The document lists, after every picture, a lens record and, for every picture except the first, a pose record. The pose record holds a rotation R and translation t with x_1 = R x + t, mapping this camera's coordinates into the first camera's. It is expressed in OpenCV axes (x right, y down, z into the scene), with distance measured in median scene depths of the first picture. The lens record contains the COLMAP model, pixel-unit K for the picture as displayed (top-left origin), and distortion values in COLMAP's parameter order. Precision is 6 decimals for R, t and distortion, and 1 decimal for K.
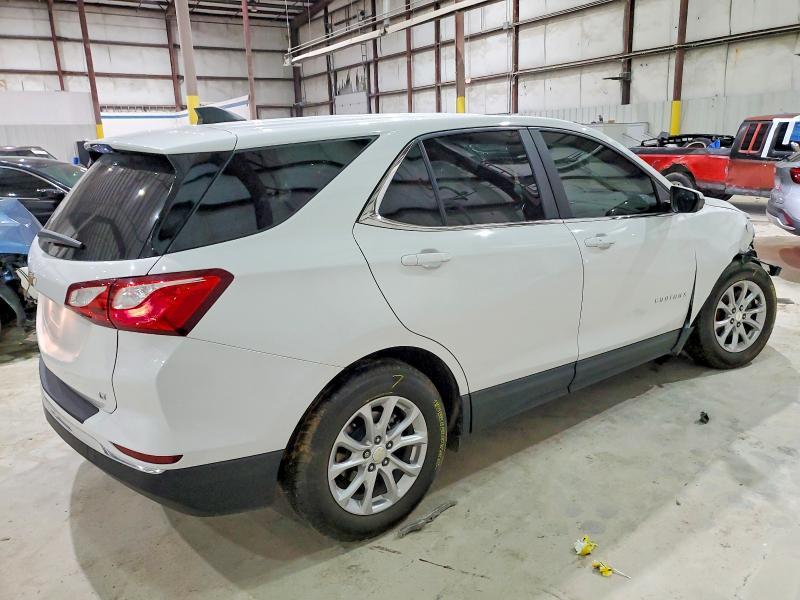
lens RADIAL K [[642.7, 0, 407.3], [0, 642.7, 305.1], [0, 0, 1]] dist [0.006007, 0.013575]
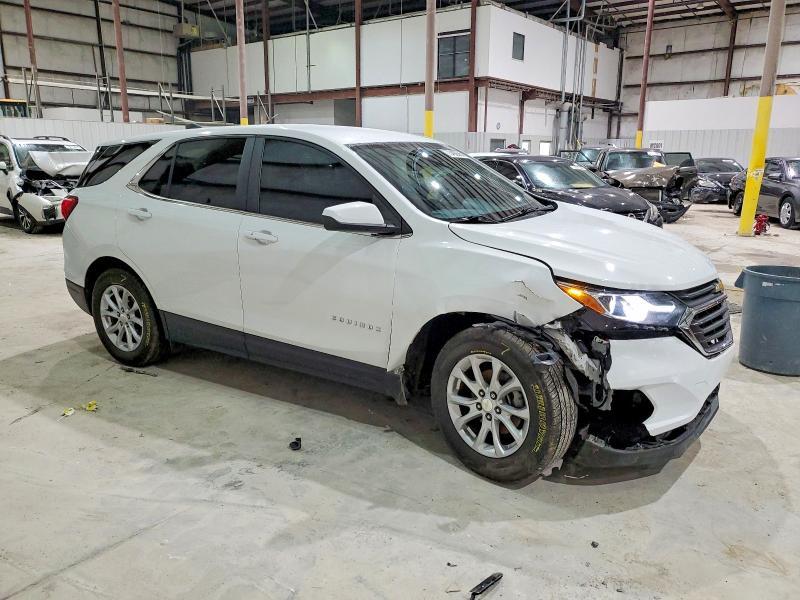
lens RADIAL K [[642.7, 0, 407.4], [0, 642.7, 297.6], [0, 0, 1]] dist [0.006007, 0.013575]
pose [[0.311460, 0.237018, -0.920226, 1.473922], [-0.249310, 0.954853, 0.161555, -0.248230], [0.916972, 0.179103, 0.356490, 0.861064]]
